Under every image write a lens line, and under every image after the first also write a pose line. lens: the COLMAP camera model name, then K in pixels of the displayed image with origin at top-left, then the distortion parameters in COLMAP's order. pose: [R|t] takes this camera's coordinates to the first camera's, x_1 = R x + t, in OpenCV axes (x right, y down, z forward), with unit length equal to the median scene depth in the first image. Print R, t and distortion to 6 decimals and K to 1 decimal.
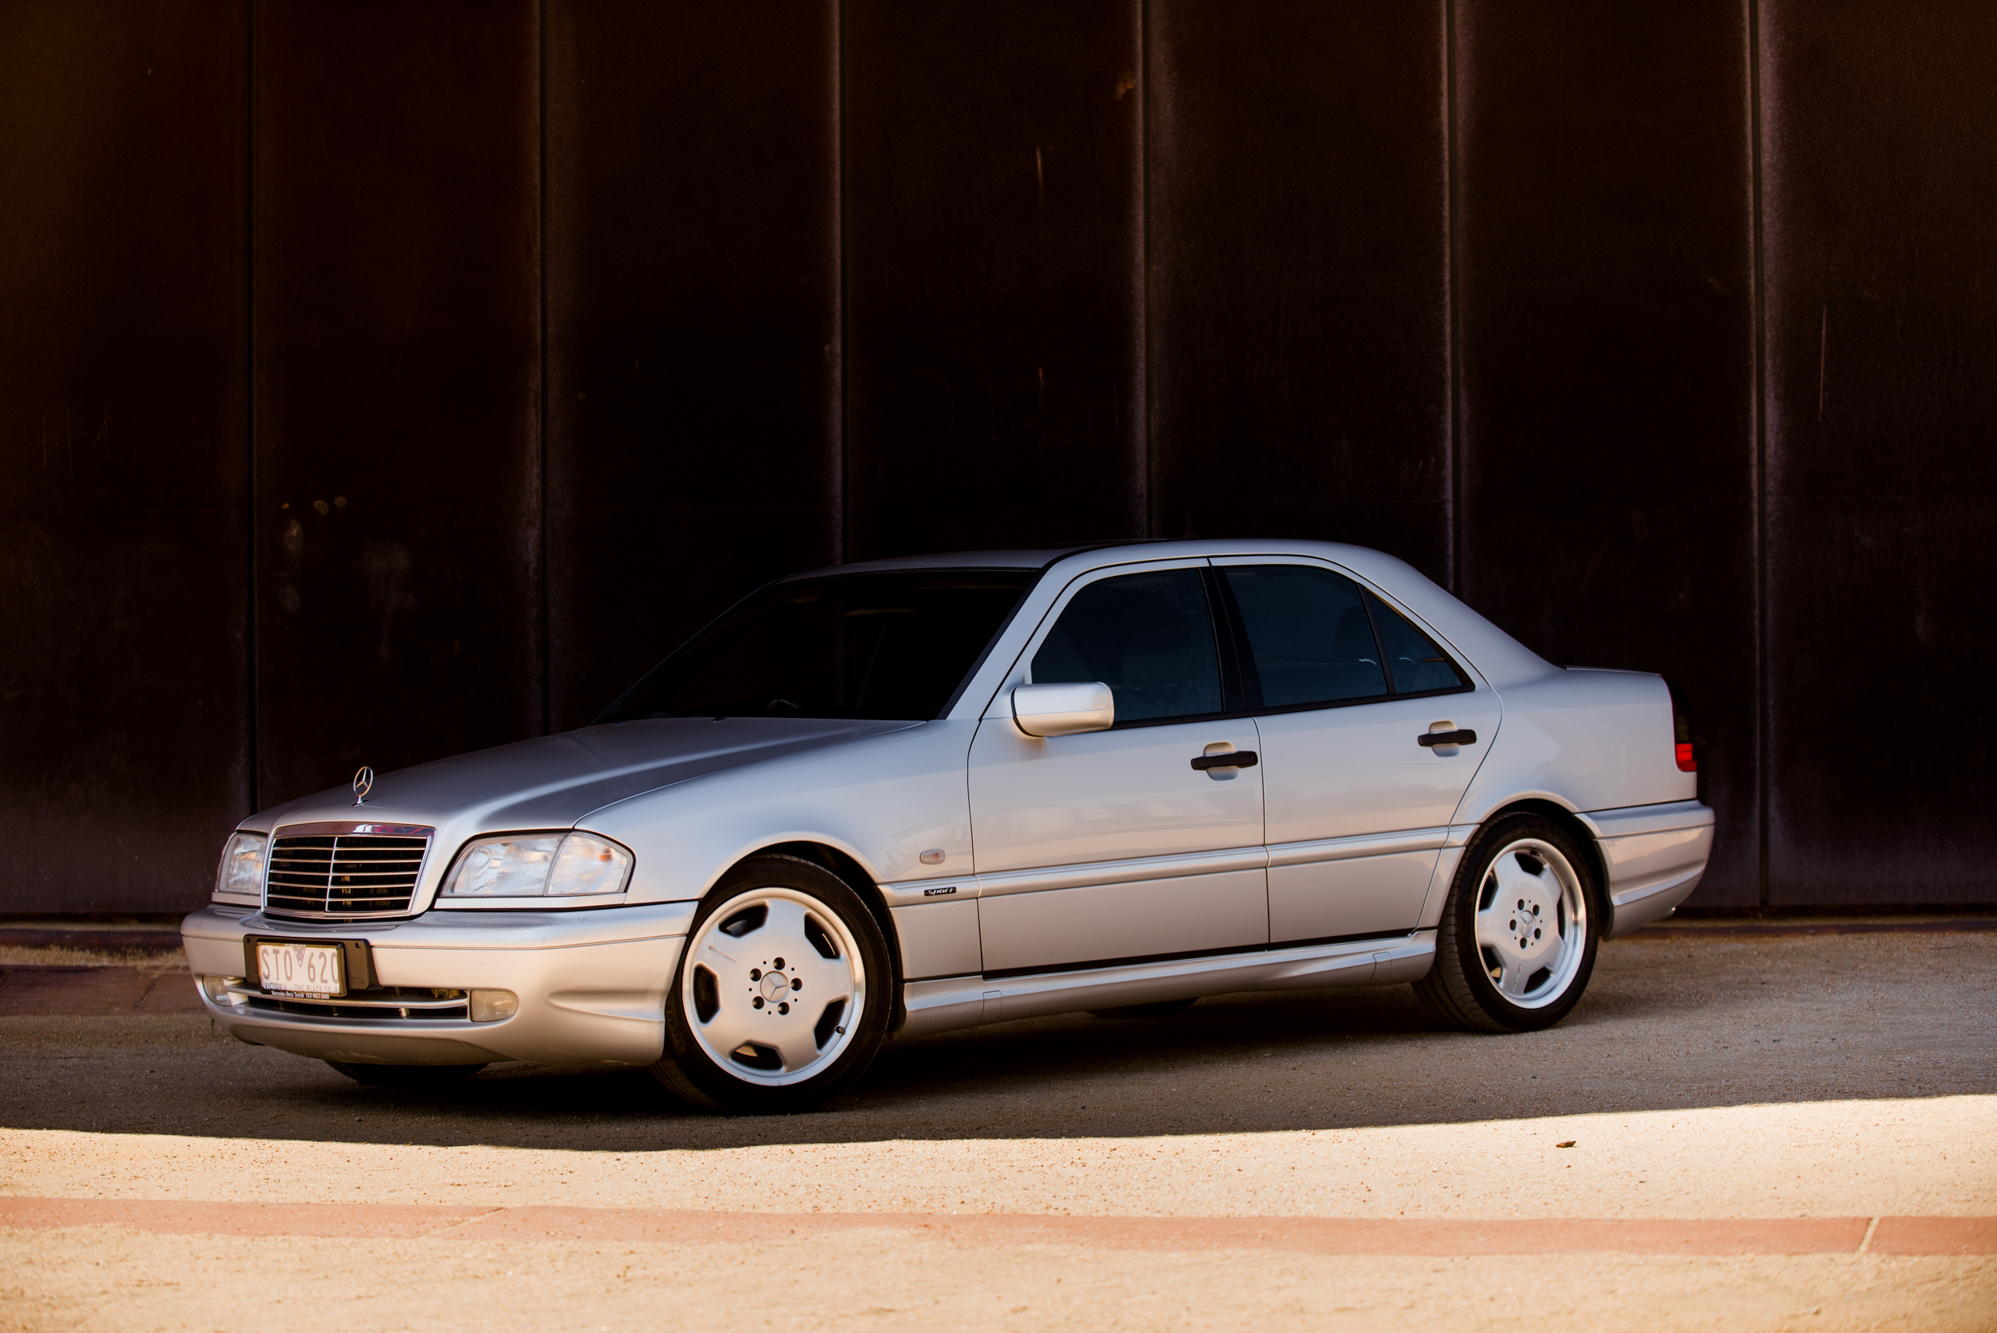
lens RADIAL K [[4590.5, 0, 998.5], [0, 4590.5, 666.5], [0, 0, 1]] dist [-0.284535, -0.418470]
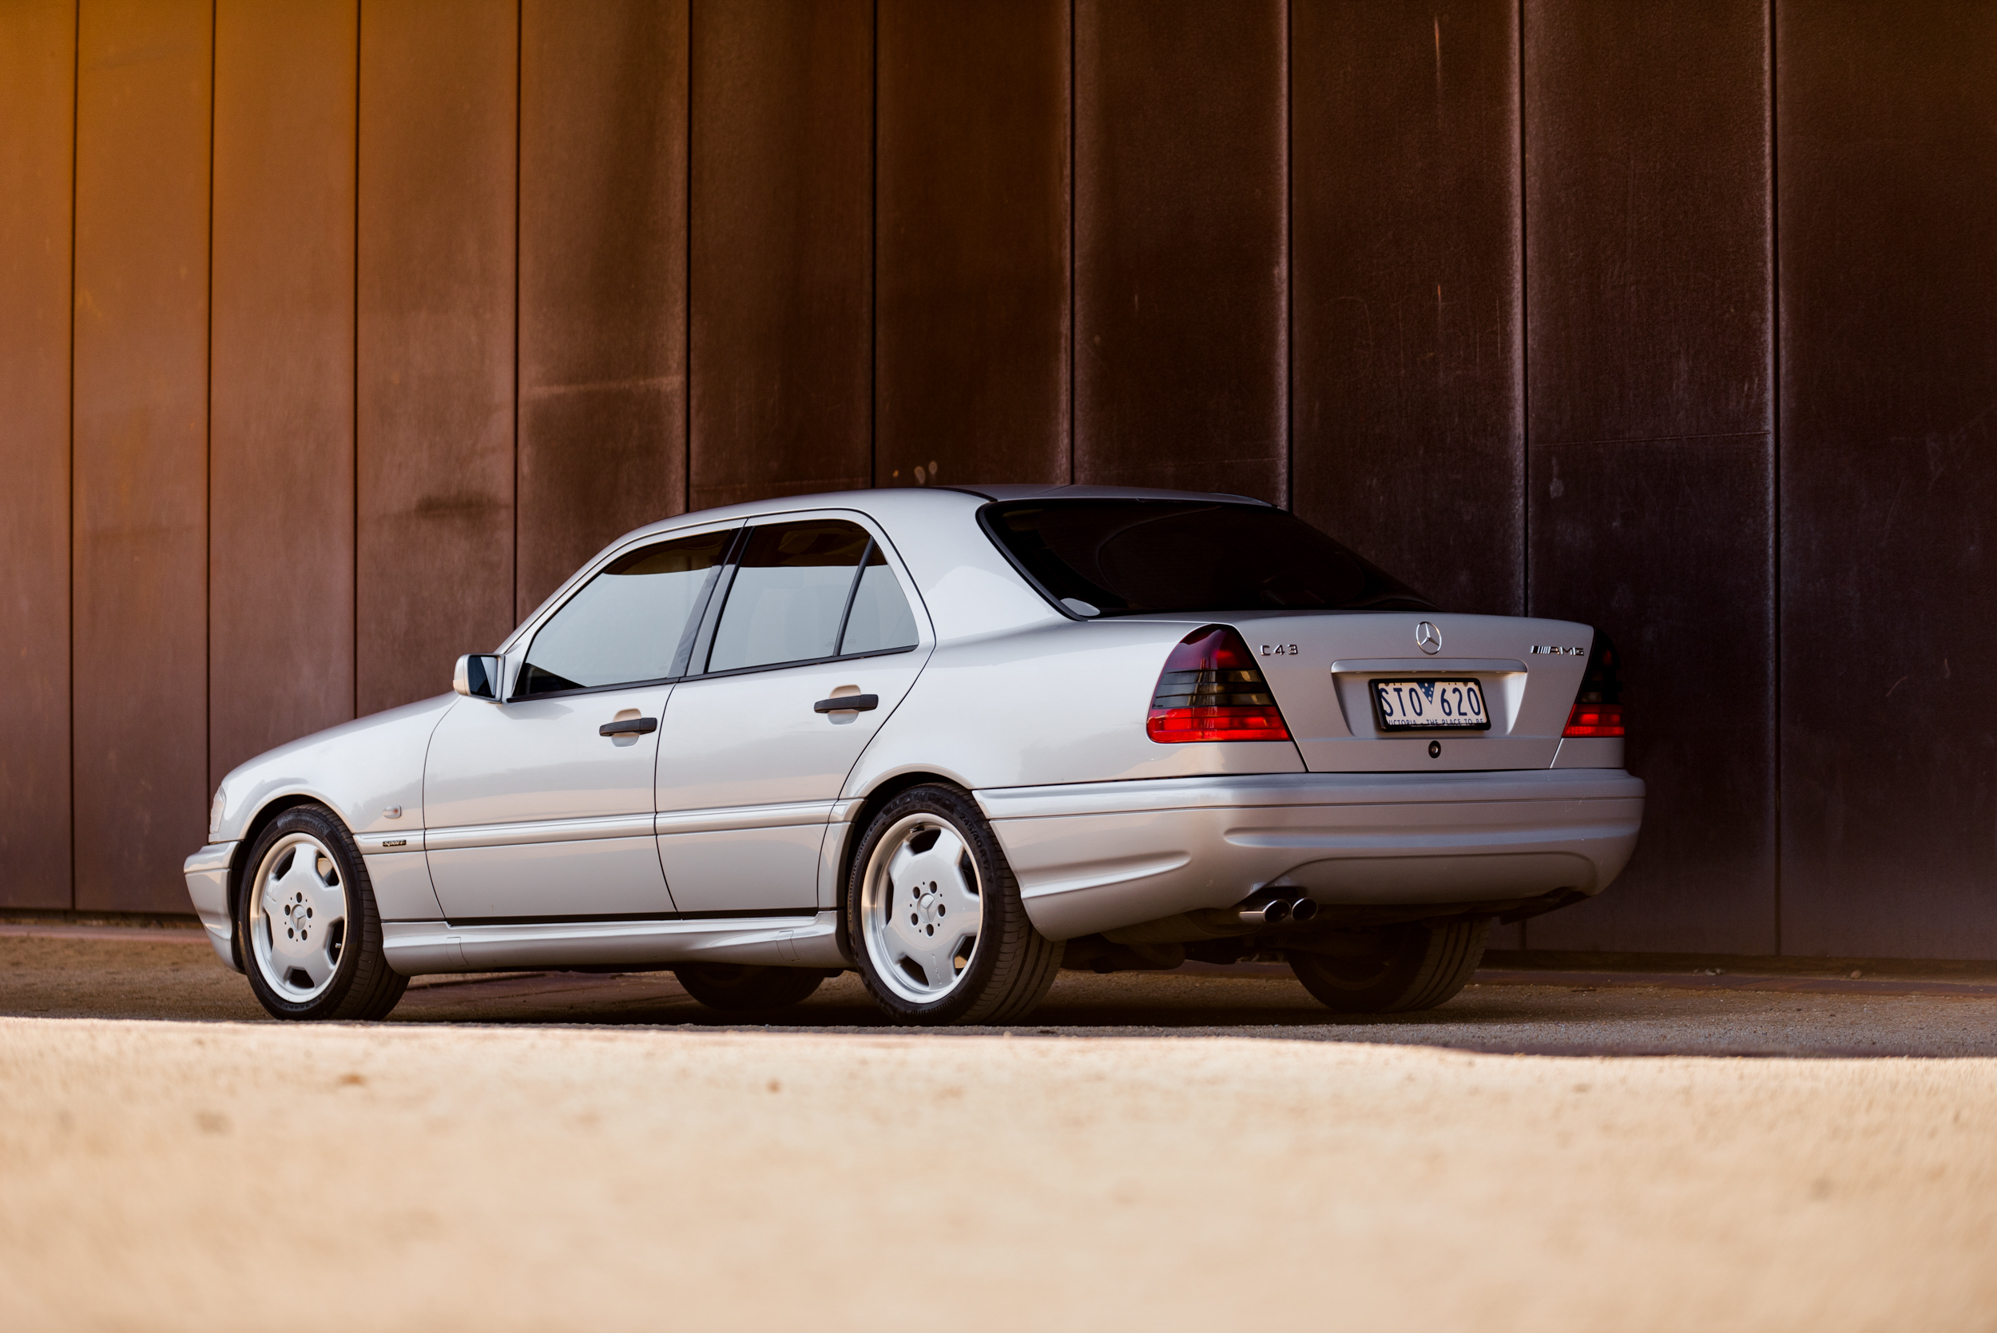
lens RADIAL K [[7297.4, 0, 998.5], [0, 7297.4, 666.5], [0, 0, 1]] dist [-0.610516, 1.494427]
pose [[0.641405, -0.003662, -0.767194, 0.966164], [-0.021134, 0.999525, -0.022440, 0.034511], [0.766912, 0.030607, 0.641022, 0.106007]]
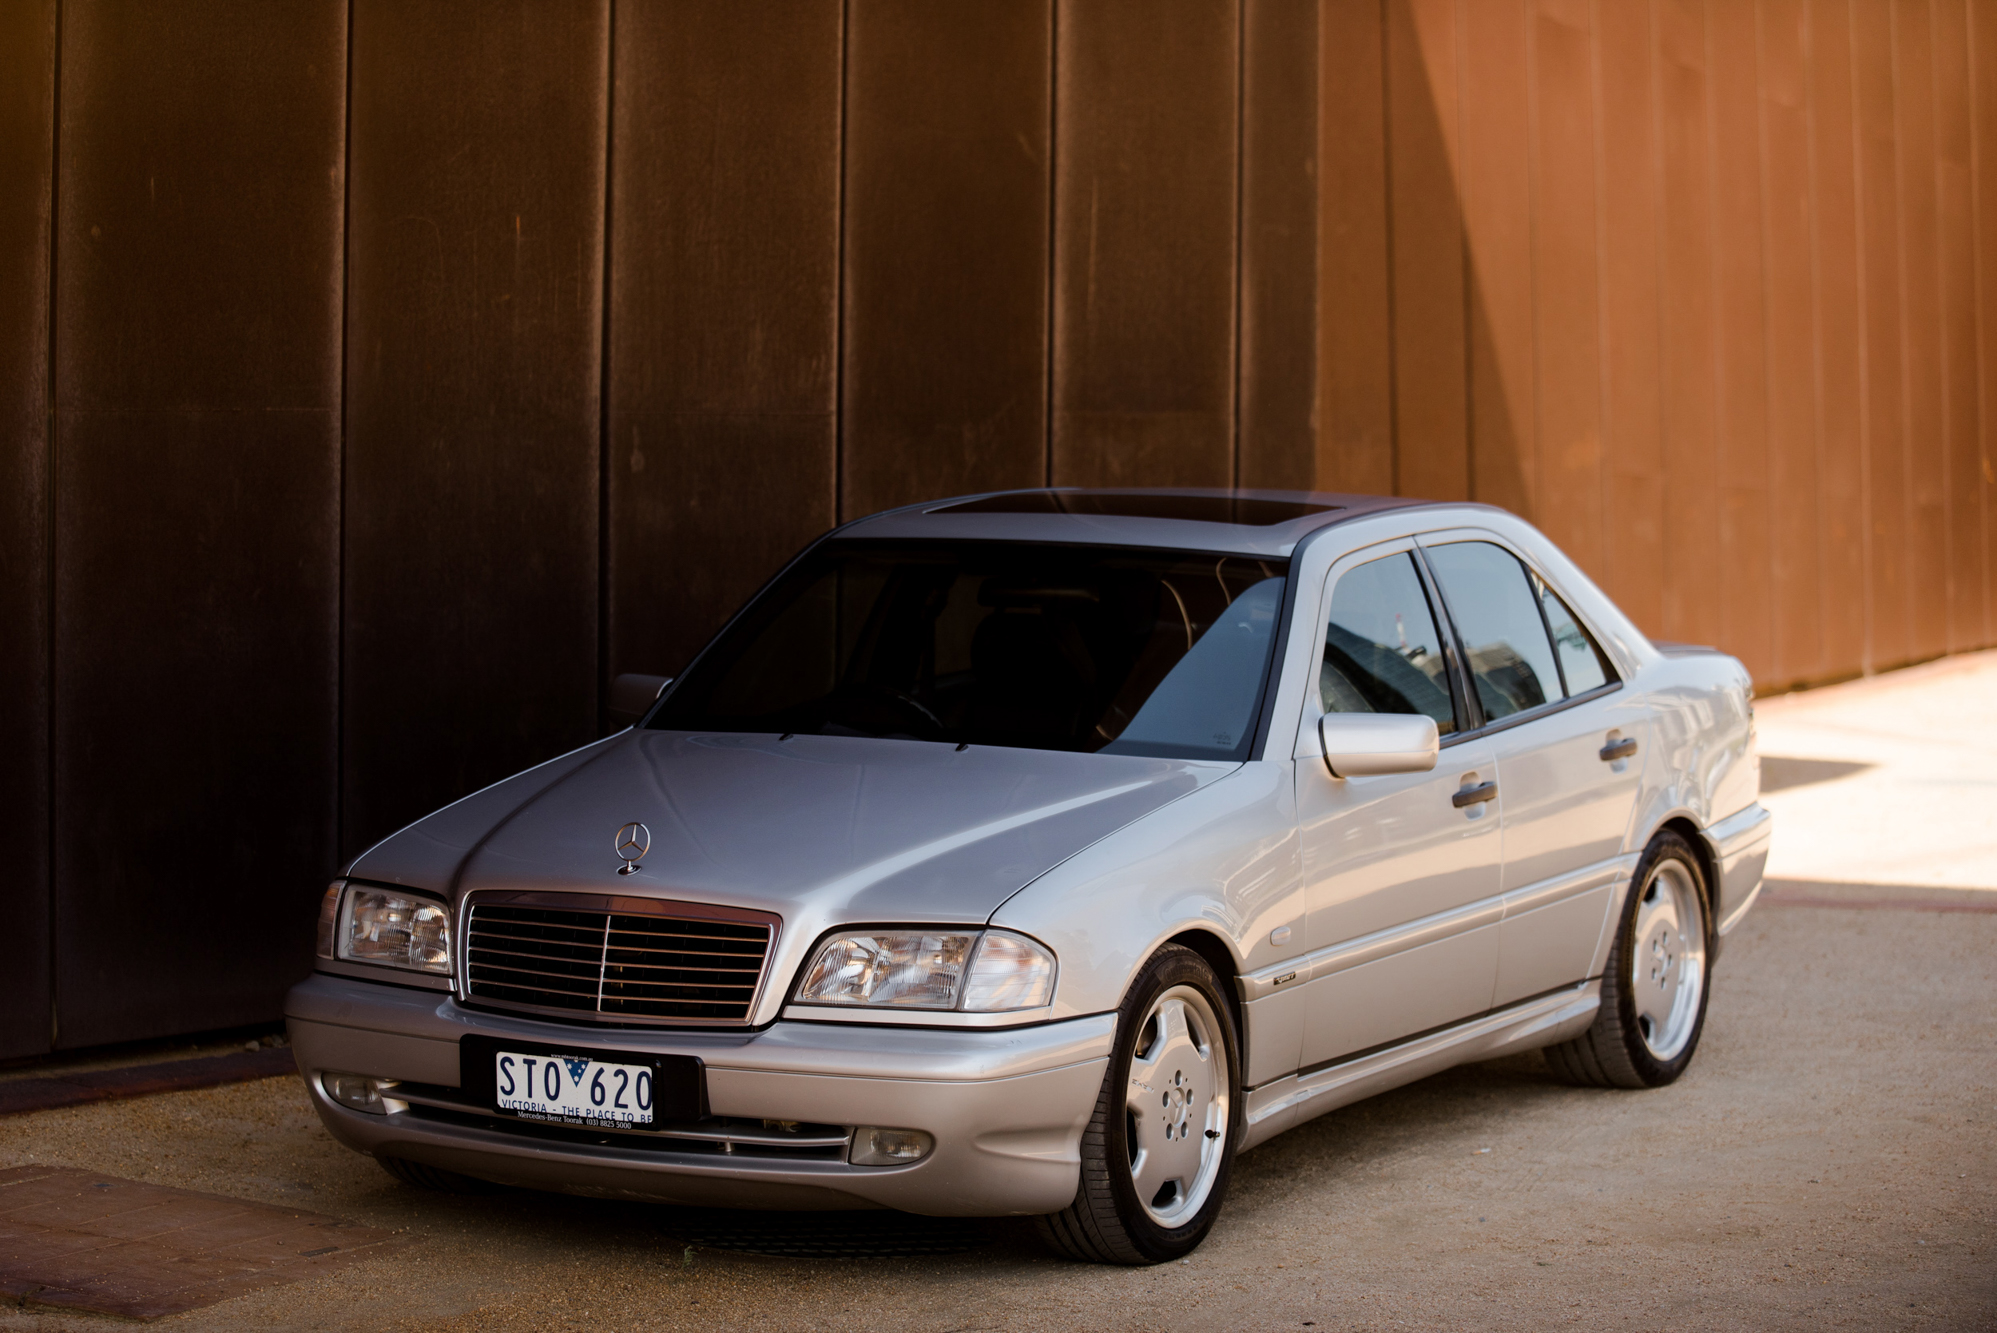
lens RADIAL K [[5908.1, 0, 998.5], [0, 5908.1, 666.5], [0, 0, 1]] dist [-0.425532, -0.339920]
pose [[0.467354, -0.026058, 0.883686, -0.756541], [-0.000042, 0.999565, 0.029498, -0.023015], [-0.884070, -0.013823, 0.467150, 0.518853]]
